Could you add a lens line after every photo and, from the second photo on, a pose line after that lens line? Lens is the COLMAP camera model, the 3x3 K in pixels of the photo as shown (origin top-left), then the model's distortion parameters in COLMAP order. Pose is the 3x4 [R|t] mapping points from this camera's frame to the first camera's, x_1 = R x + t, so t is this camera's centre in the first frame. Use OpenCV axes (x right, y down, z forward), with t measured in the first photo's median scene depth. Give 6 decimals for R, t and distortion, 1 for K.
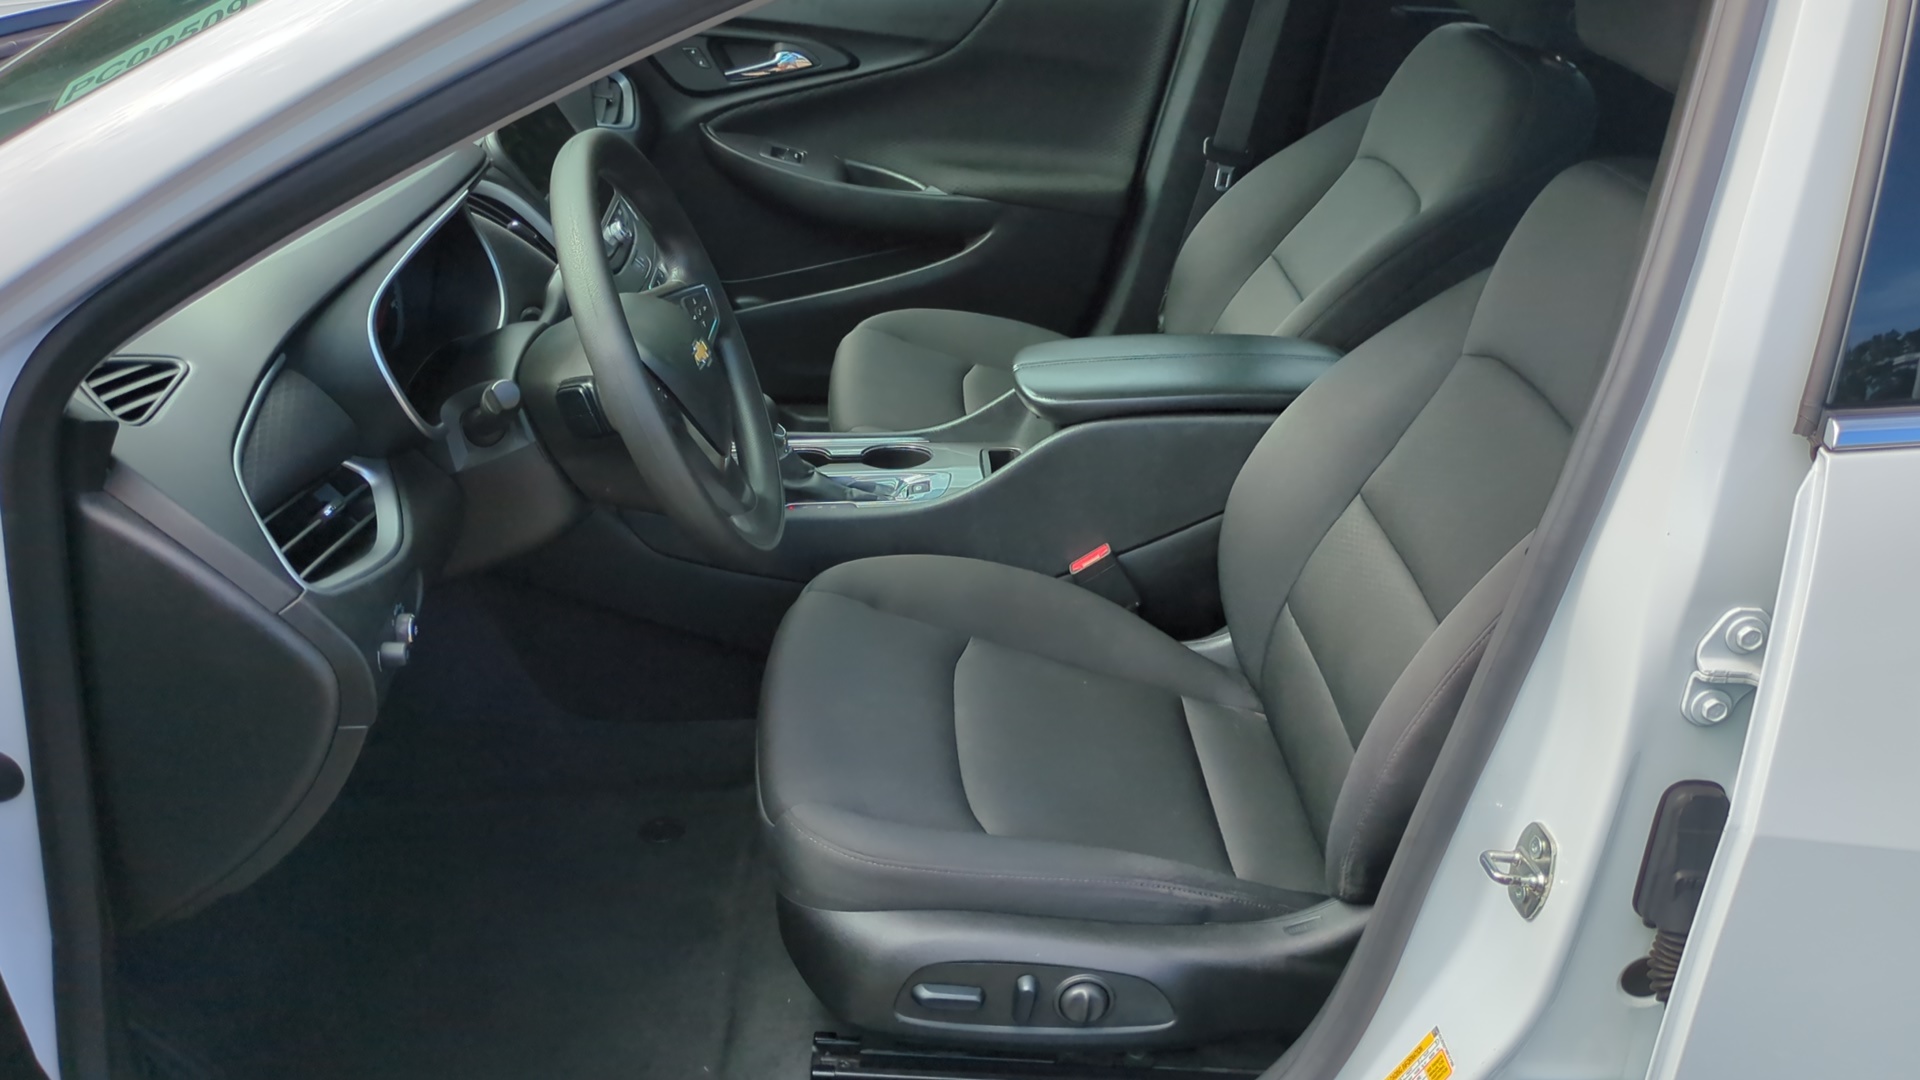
lens RADIAL K [[1652.9, 0, 954.1], [0, 1652.9, 558.4], [0, 0, 1]] dist [0.045954, -0.051161]
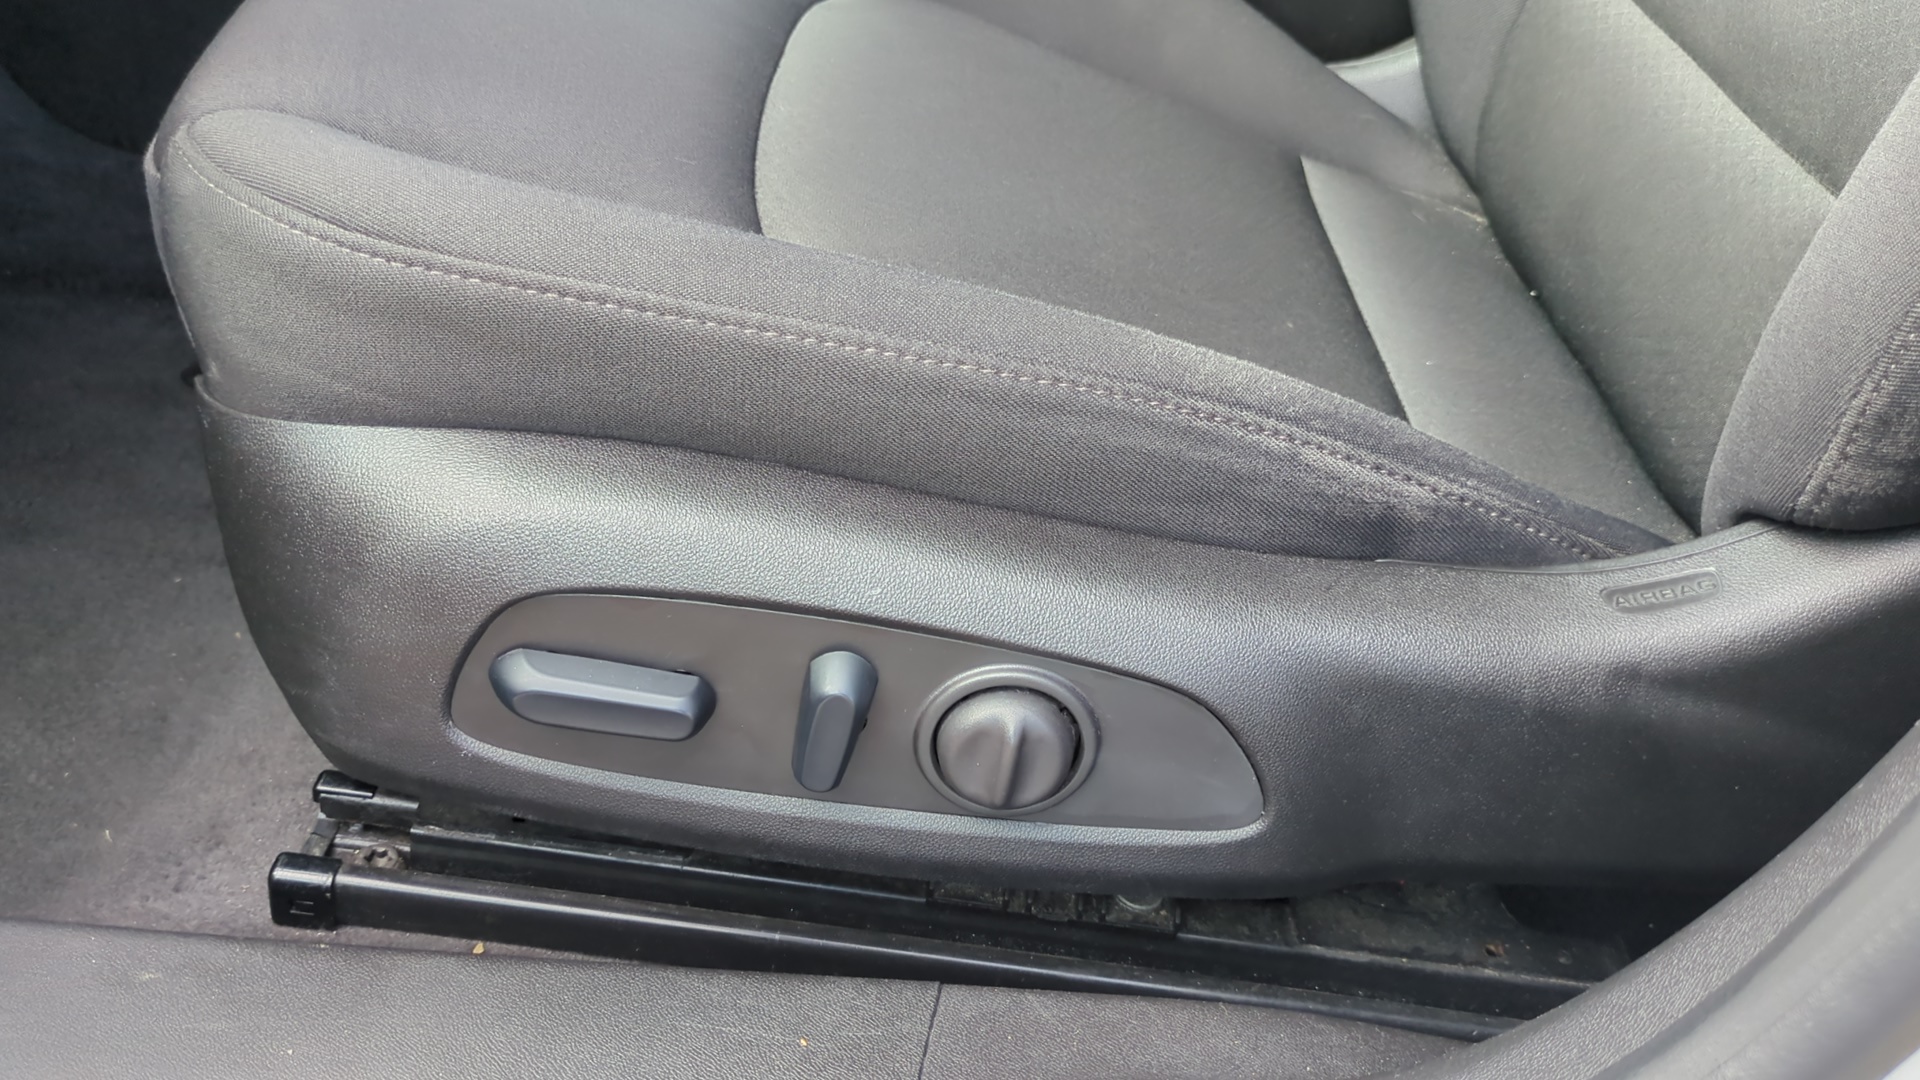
lens RADIAL K [[1652.9, 0, 967.0], [0, 1652.9, 530.6], [0, 0, 1]] dist [0.045954, -0.051161]
pose [[0.996136, 0.087627, -0.005876, 0.068309], [-0.086496, 0.990472, 0.107160, 0.187199], [0.015210, -0.106238, 0.994224, 0.664383]]
